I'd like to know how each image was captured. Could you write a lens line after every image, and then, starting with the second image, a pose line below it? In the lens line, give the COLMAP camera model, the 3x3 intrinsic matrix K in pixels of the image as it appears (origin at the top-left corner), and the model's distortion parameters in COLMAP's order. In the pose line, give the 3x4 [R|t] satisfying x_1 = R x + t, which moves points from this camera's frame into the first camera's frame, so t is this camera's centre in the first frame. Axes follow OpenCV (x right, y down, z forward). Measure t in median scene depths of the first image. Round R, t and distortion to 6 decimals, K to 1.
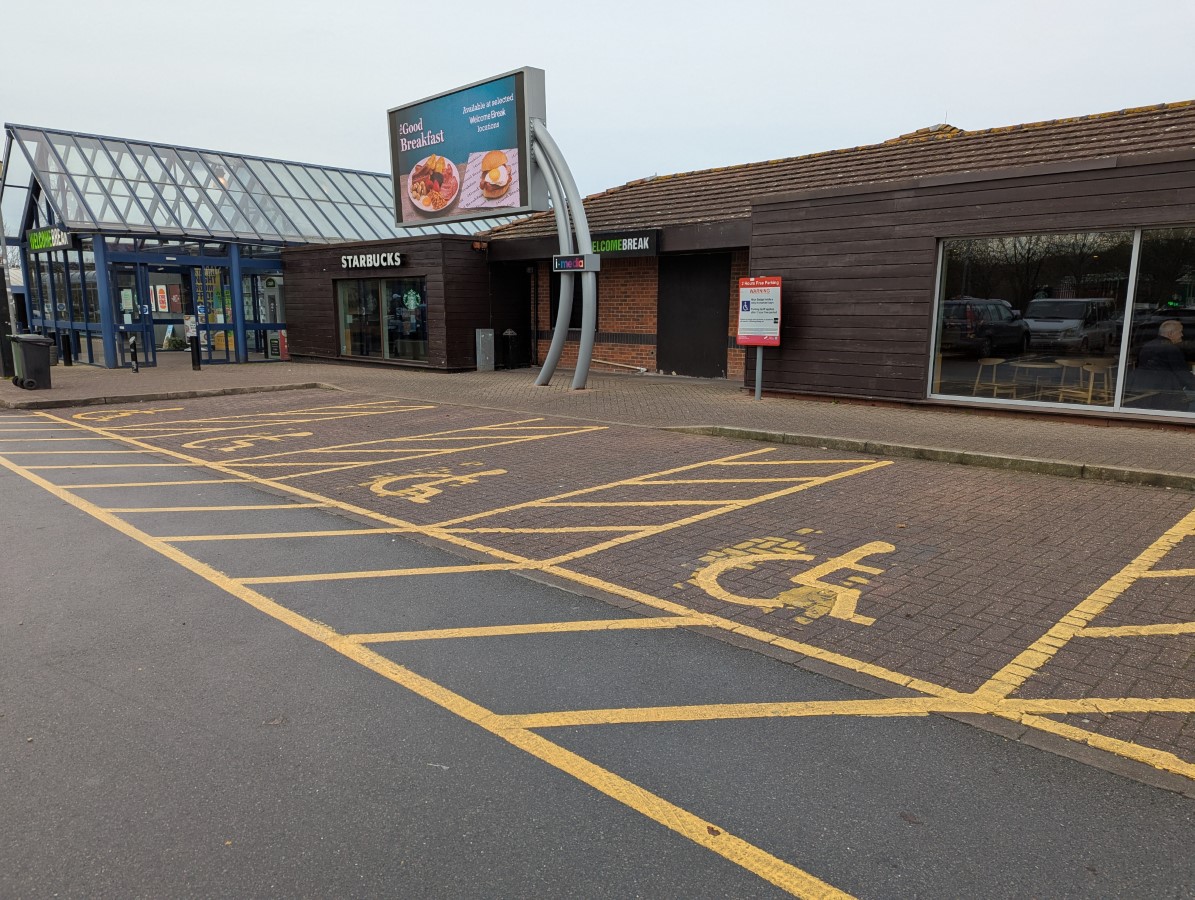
lens RADIAL K [[811.8, 0, 601.6], [0, 811.8, 458.0], [0, 0, 1]] dist [0.035098, -0.005603]
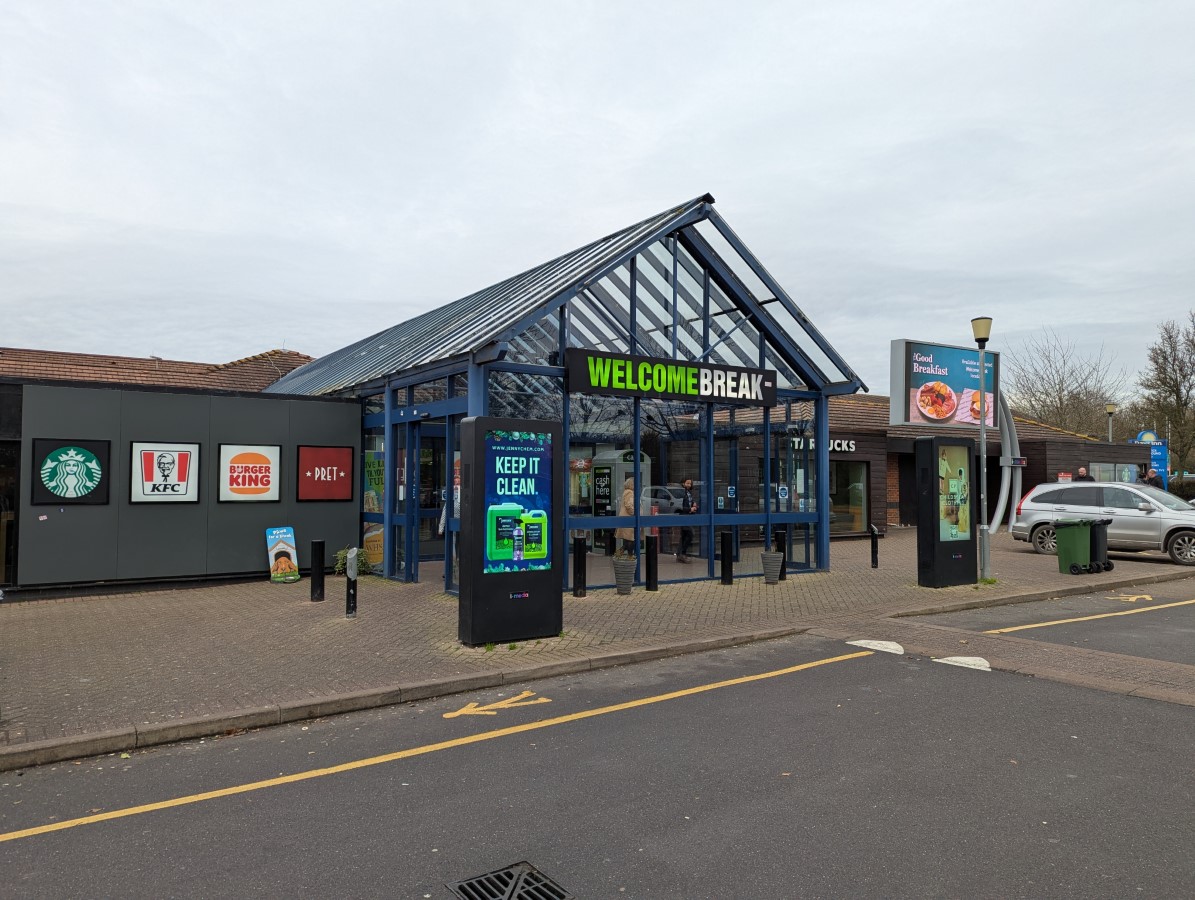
lens RADIAL K [[811.8, 0, 591.7], [0, 811.8, 454.7], [0, 0, 1]] dist [0.035098, -0.005603]
pose [[0.227340, 0.029905, 0.973356, -1.647593], [0.174488, 0.982101, -0.070928, -0.238938], [-0.958056, 0.185963, 0.218053, 1.234357]]
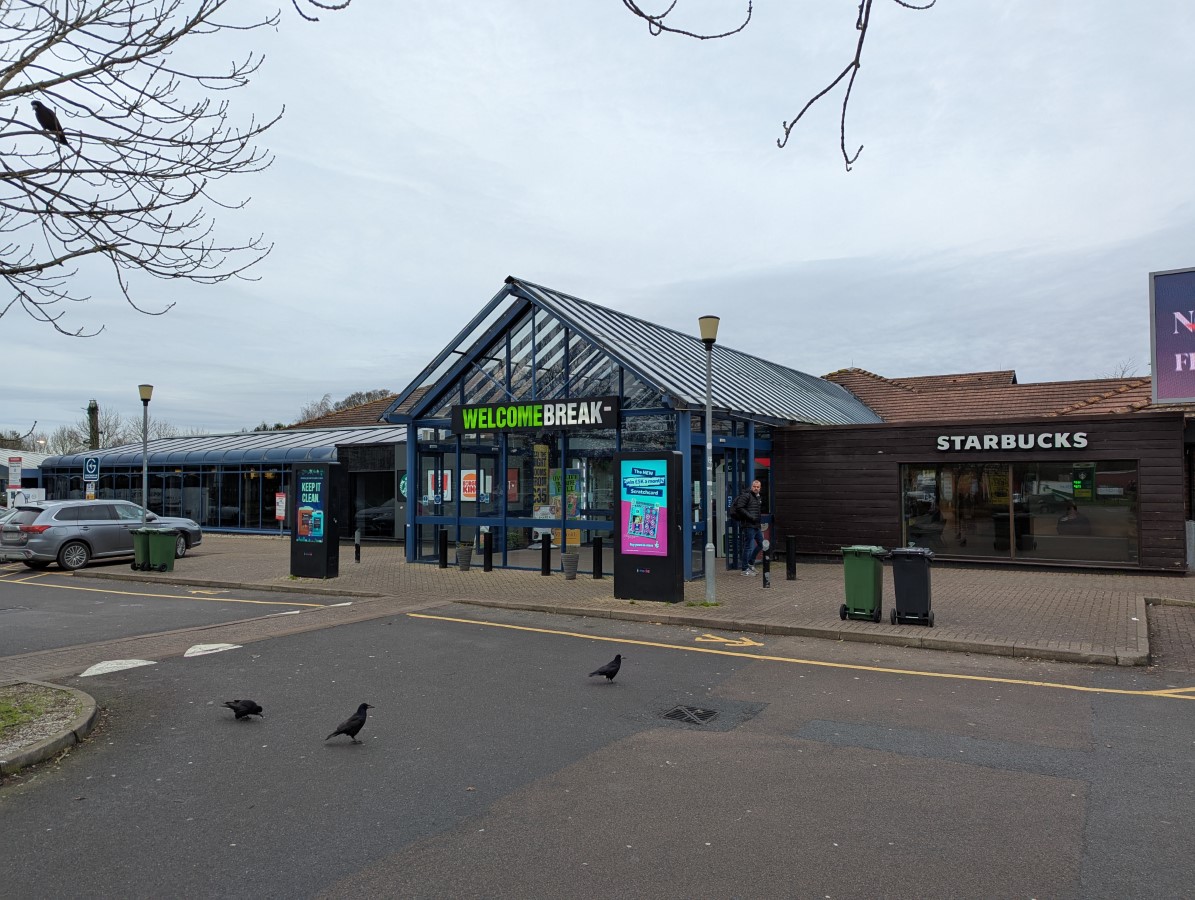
lens RADIAL K [[811.8, 0, 591.6], [0, 811.8, 452.1], [0, 0, 1]] dist [0.035098, -0.005603]
pose [[0.974323, -0.003031, 0.225132, -1.036327], [0.050839, 0.977048, -0.206864, -0.092970], [-0.219338, 0.212998, 0.952115, 0.346404]]
